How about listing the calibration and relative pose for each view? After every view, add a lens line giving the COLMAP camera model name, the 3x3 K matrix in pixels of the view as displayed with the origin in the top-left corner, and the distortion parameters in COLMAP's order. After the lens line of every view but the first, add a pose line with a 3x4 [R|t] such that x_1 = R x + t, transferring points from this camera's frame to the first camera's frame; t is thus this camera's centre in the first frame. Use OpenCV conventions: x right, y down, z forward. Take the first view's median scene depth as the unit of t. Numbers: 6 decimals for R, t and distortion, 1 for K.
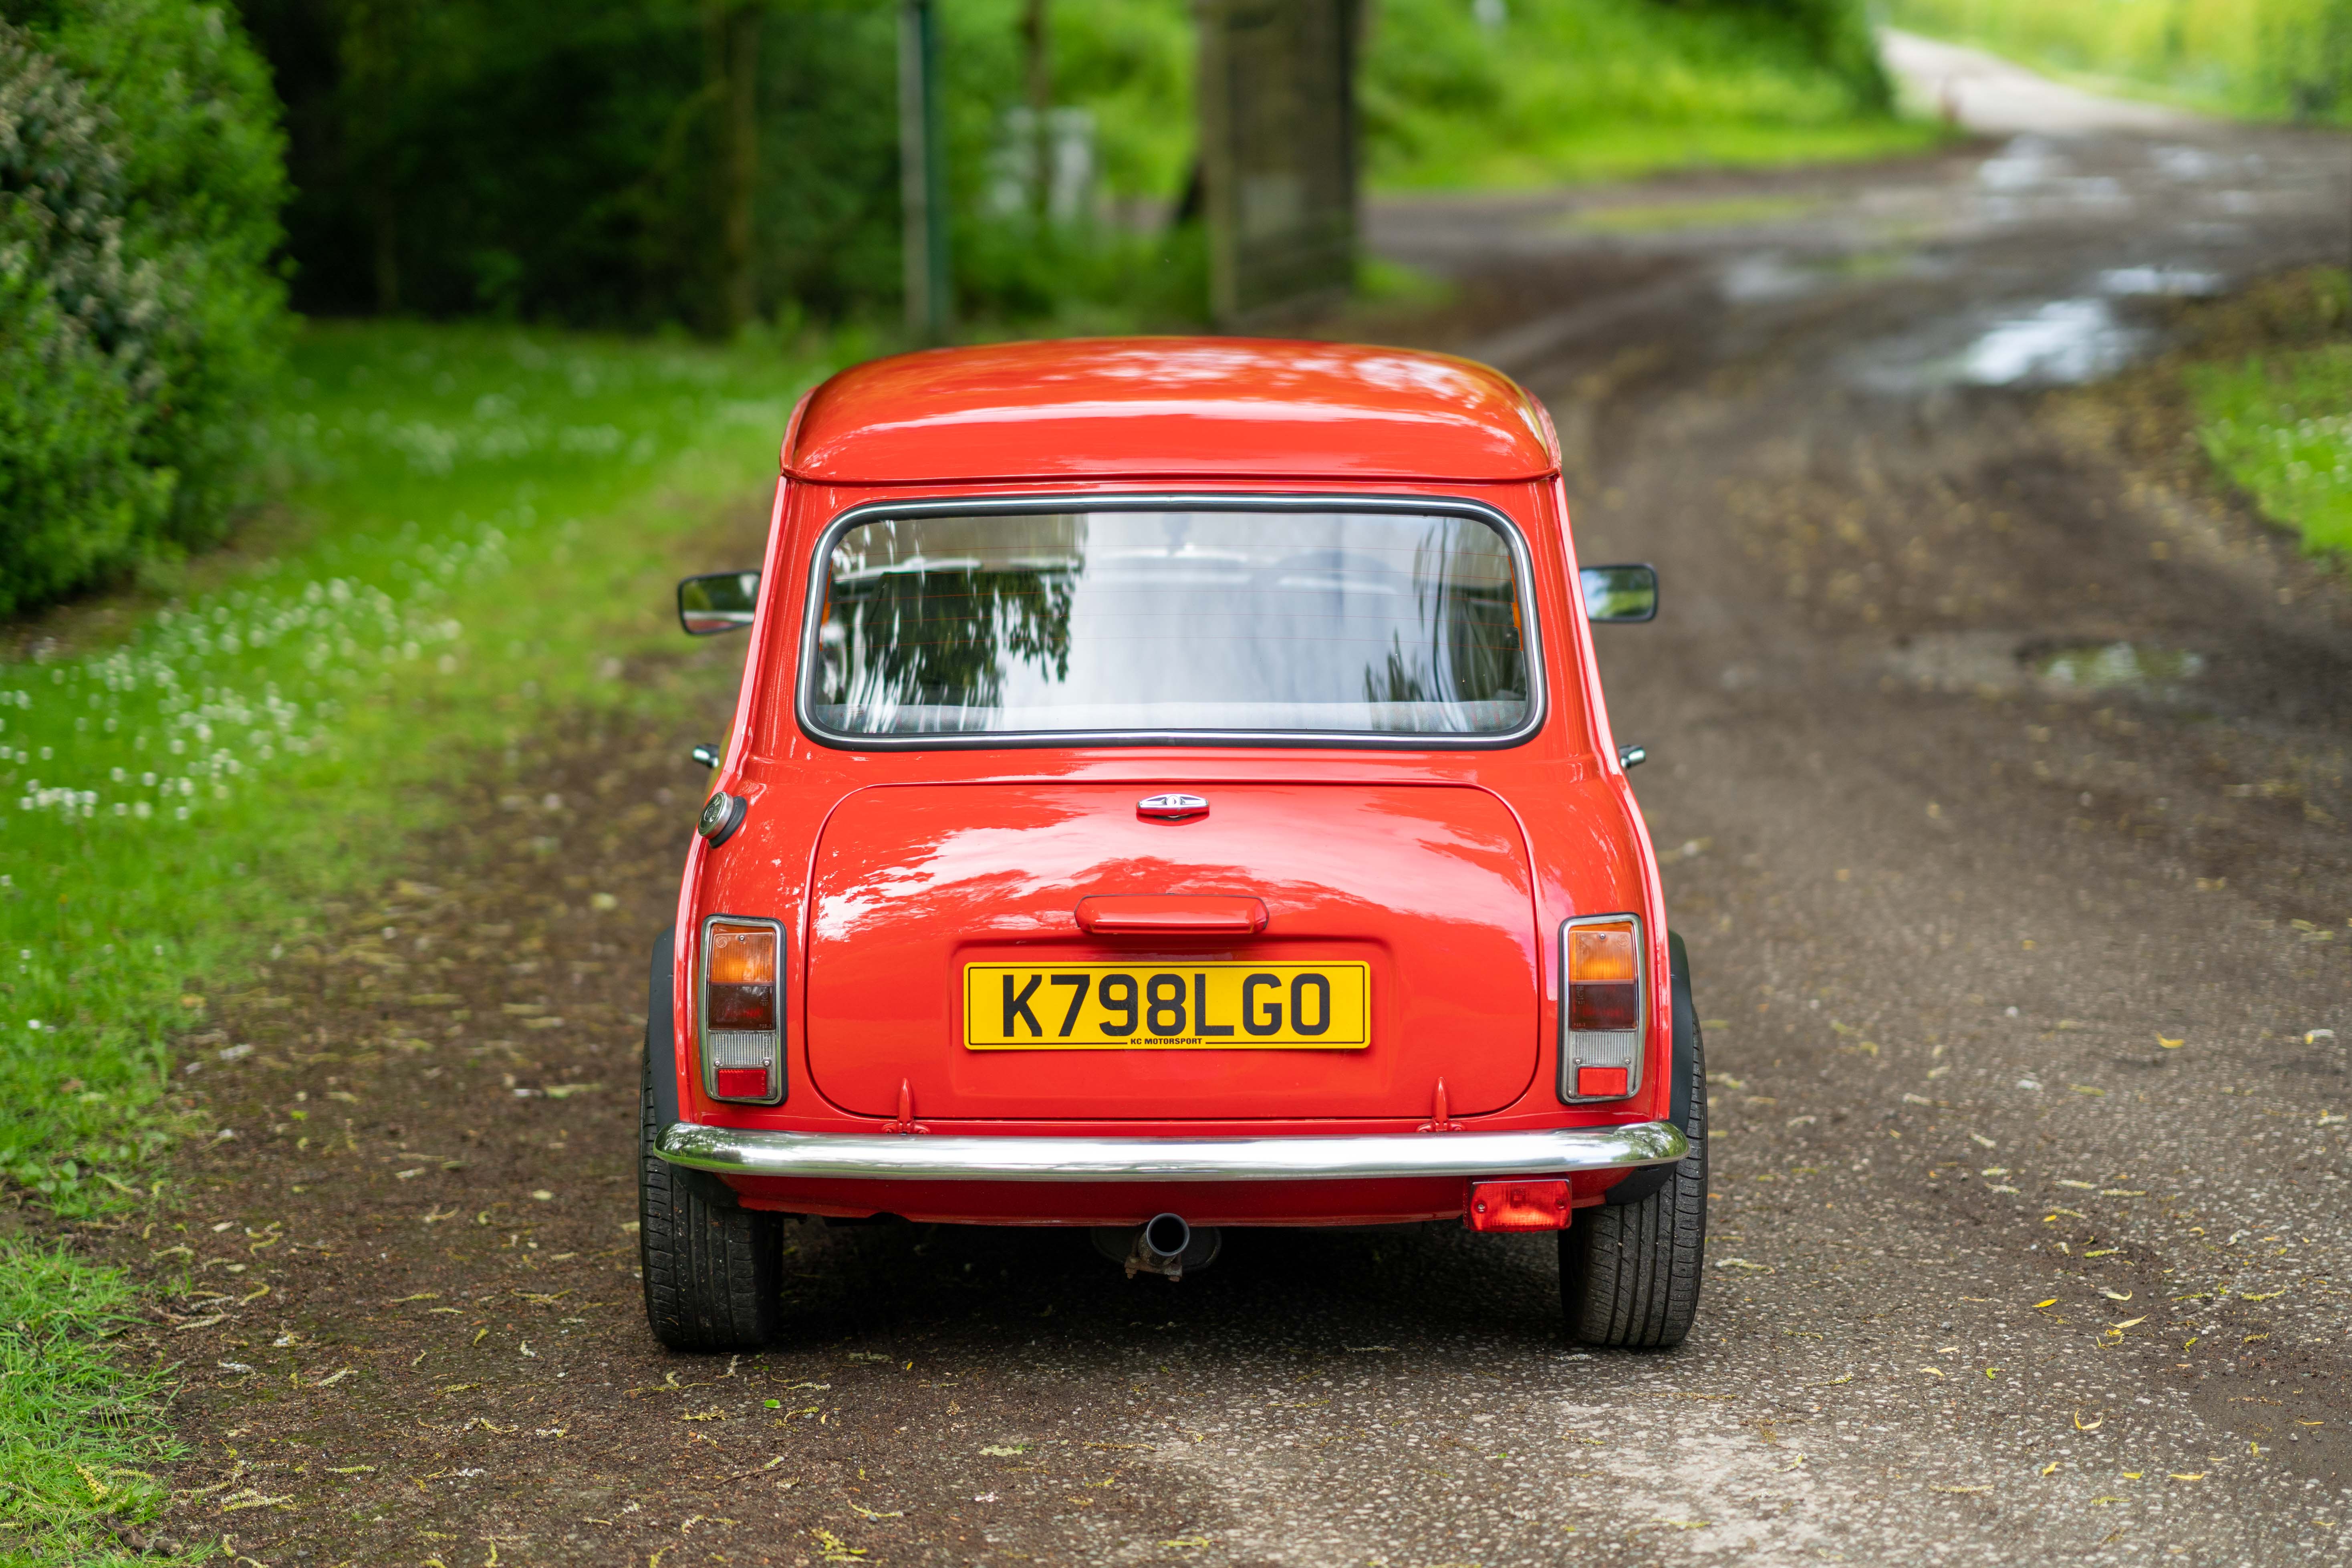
lens RADIAL K [[5380.4, 0, 1176.0], [0, 5380.4, 784.0], [0, 0, 1]] dist [-0.014830, 0.258457]
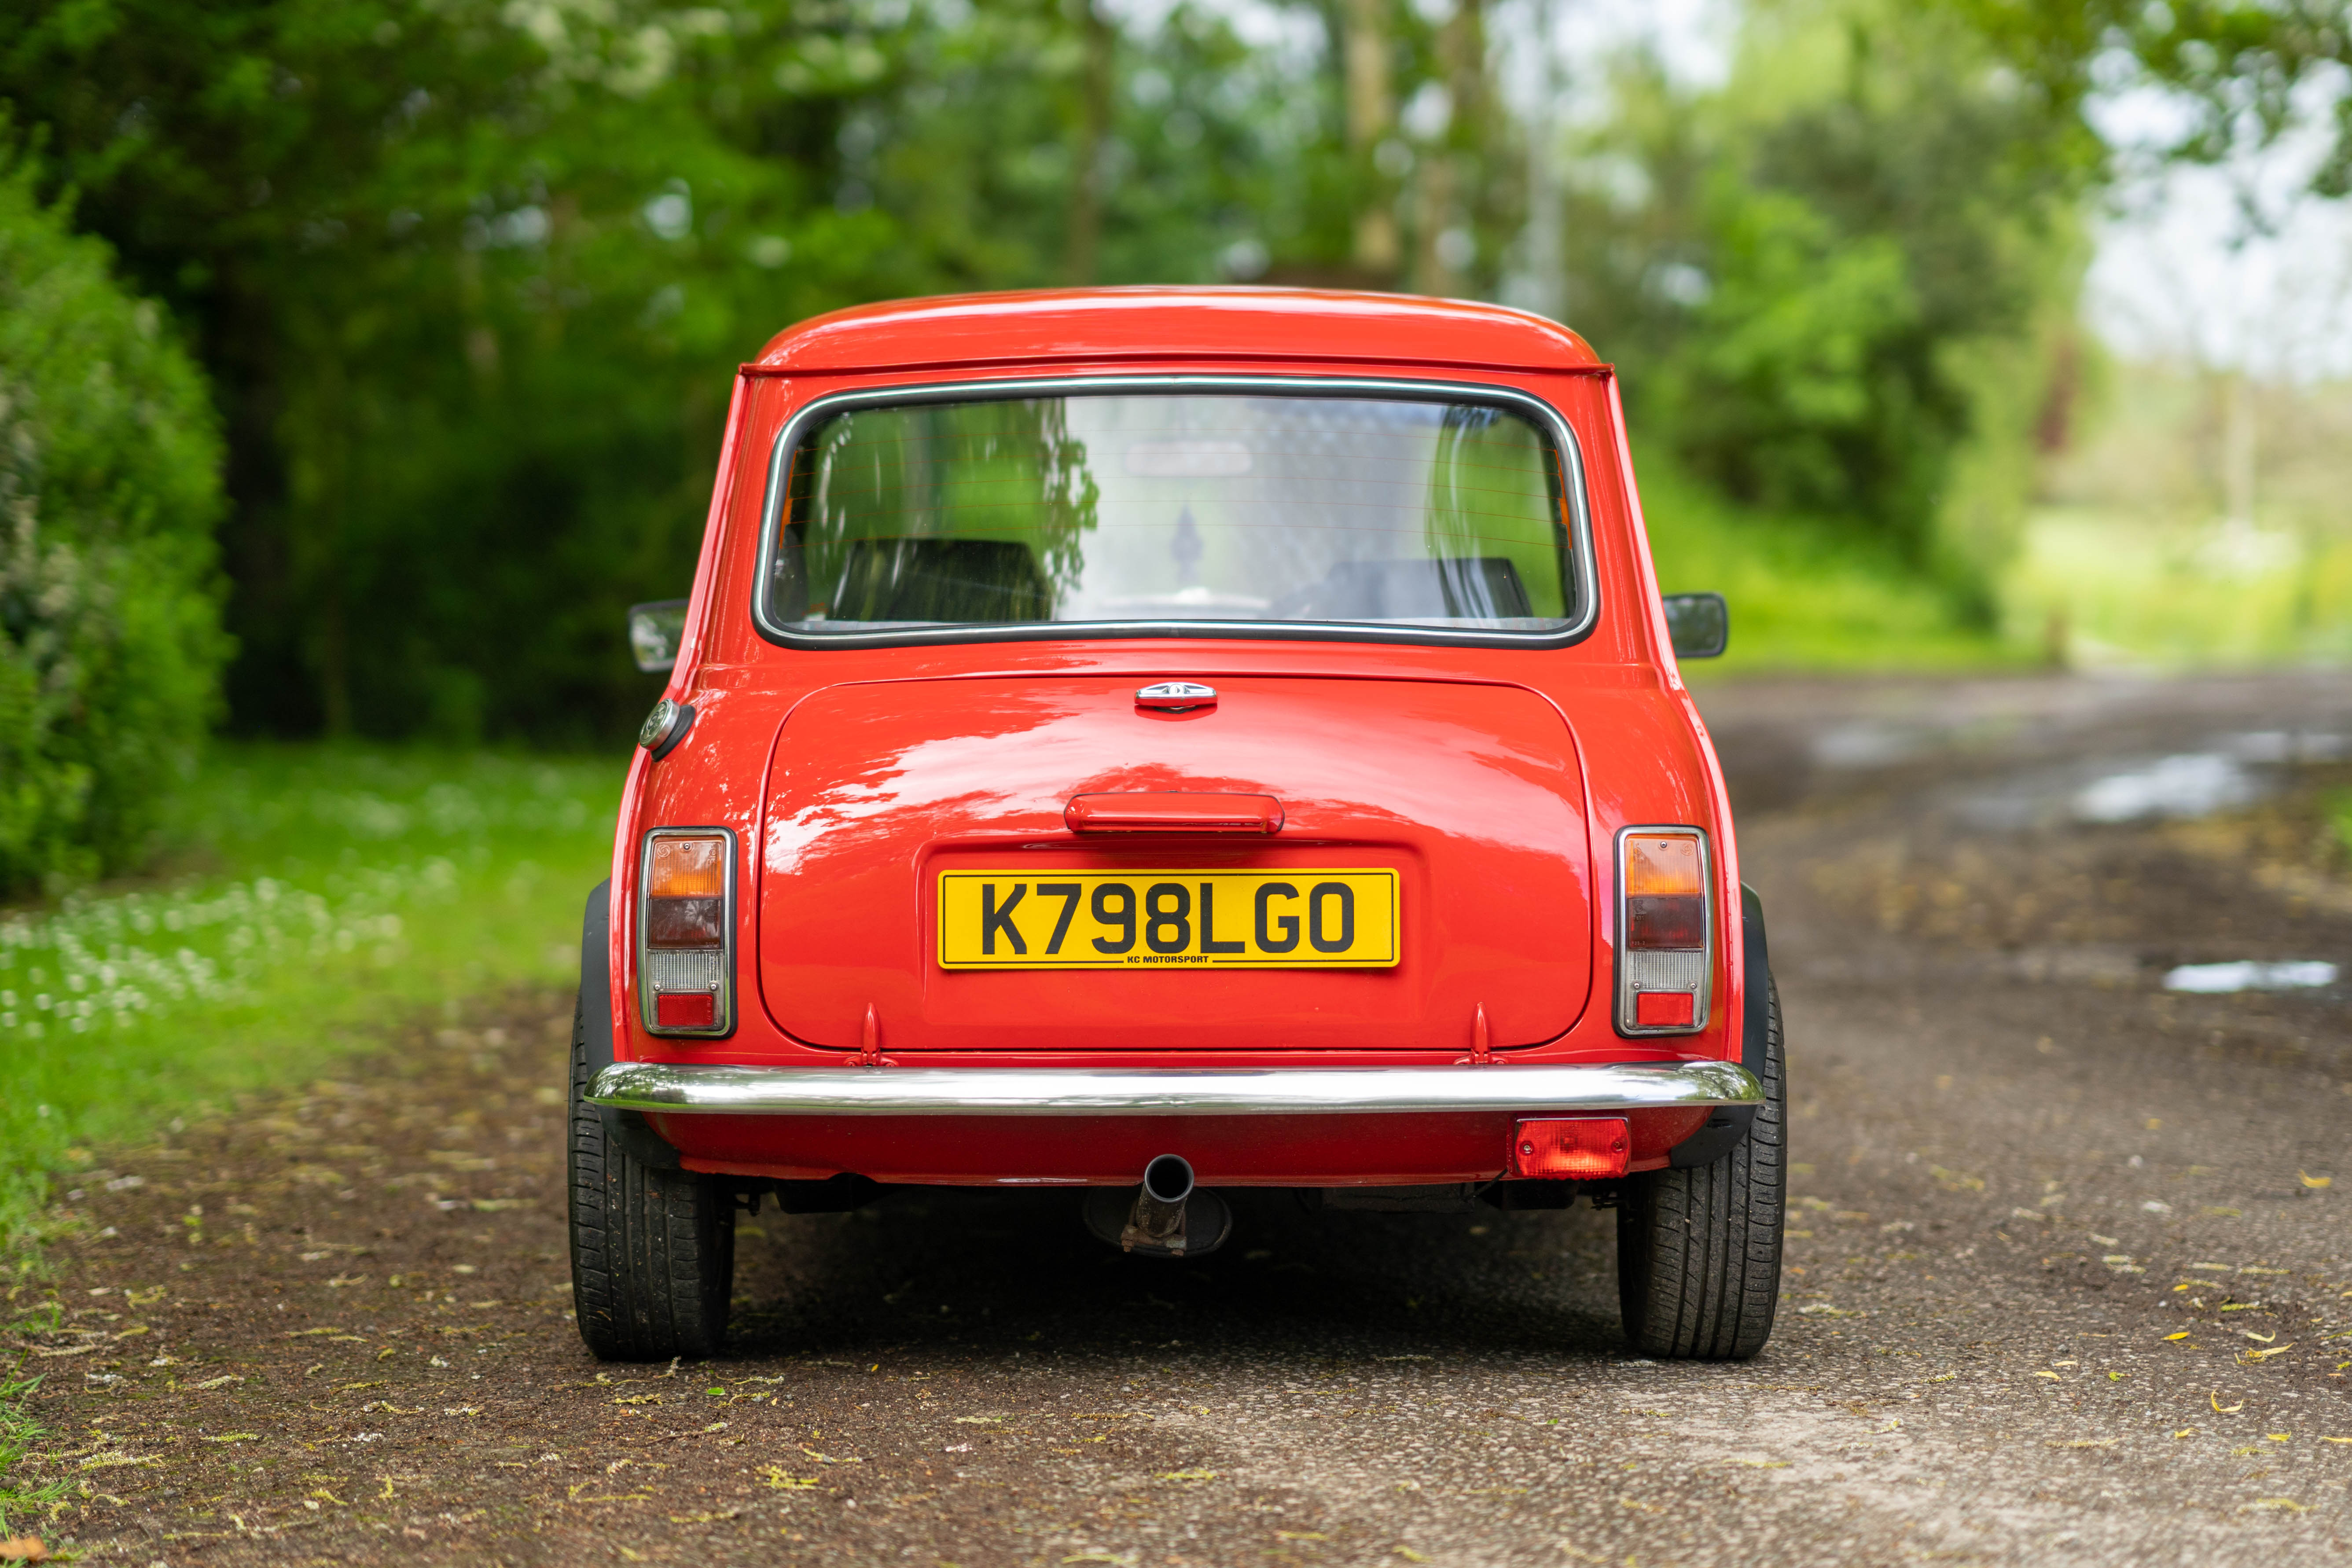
lens RADIAL K [[5922.1, 0, 1176.0], [0, 5922.1, 784.0], [0, 0, 1]] dist [-0.026359, 0.434063]
pose [[0.999977, 0.000936, -0.006781, 0.005827], [-0.001760, 0.992464, -0.122527, 0.133686], [0.006615, 0.122536, 0.992442, 0.035446]]
